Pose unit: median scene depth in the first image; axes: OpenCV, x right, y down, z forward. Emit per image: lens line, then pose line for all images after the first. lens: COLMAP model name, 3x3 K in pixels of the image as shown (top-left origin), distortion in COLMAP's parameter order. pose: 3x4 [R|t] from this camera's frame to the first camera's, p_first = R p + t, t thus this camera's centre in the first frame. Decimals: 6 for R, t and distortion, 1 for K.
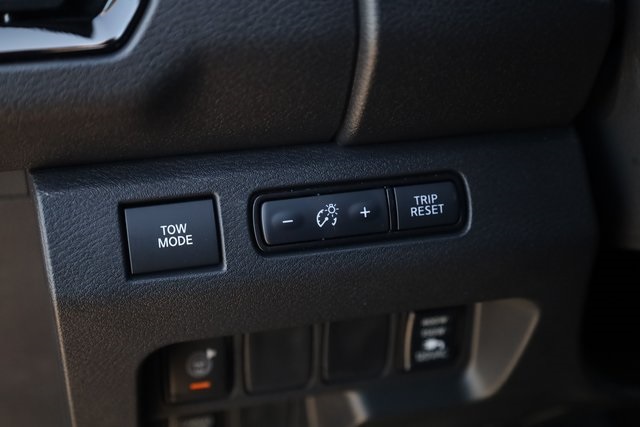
lens RADIAL K [[927.9, 0, 320.0], [0, 927.9, 213.5], [0, 0, 1]] dist [-0.019113, -0.009878]
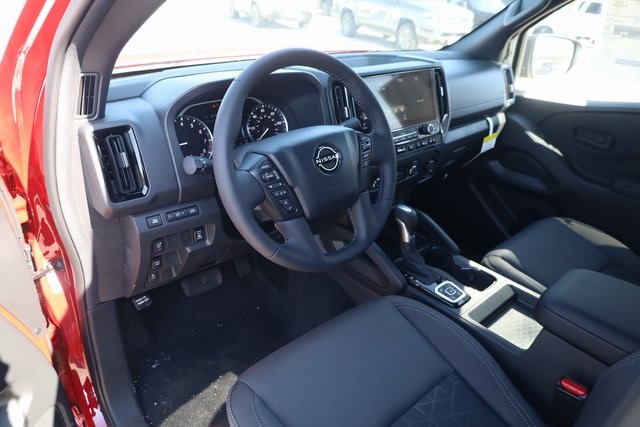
lens RADIAL K [[418.9, 0, 320.0], [0, 418.9, 213.5], [0, 0, 1]] dist [-0.032430, -0.000413]
pose [[0.907722, -0.173745, 0.381908, -0.198693], [0.191265, 0.981505, -0.008073, 0.202908], [-0.373442, 0.080374, 0.924165, -2.044191]]
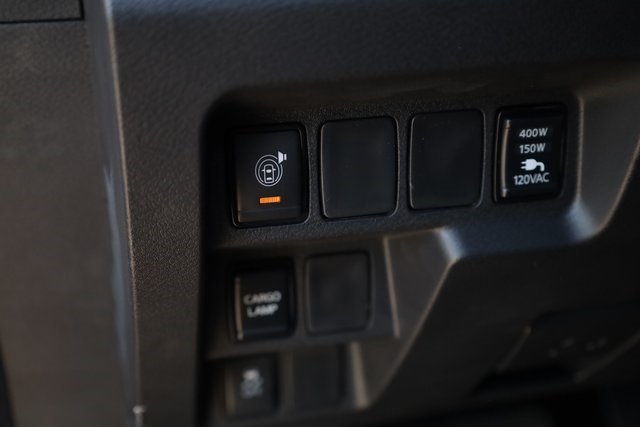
lens RADIAL K [[927.9, 0, 320.0], [0, 927.9, 213.5], [0, 0, 1]] dist [-0.019113, -0.009878]
pose [[0.998158, -0.033723, -0.050435, -0.043826], [0.025737, 0.988144, -0.151357, 0.380034], [0.054941, 0.149780, 0.987192, 0.155854]]
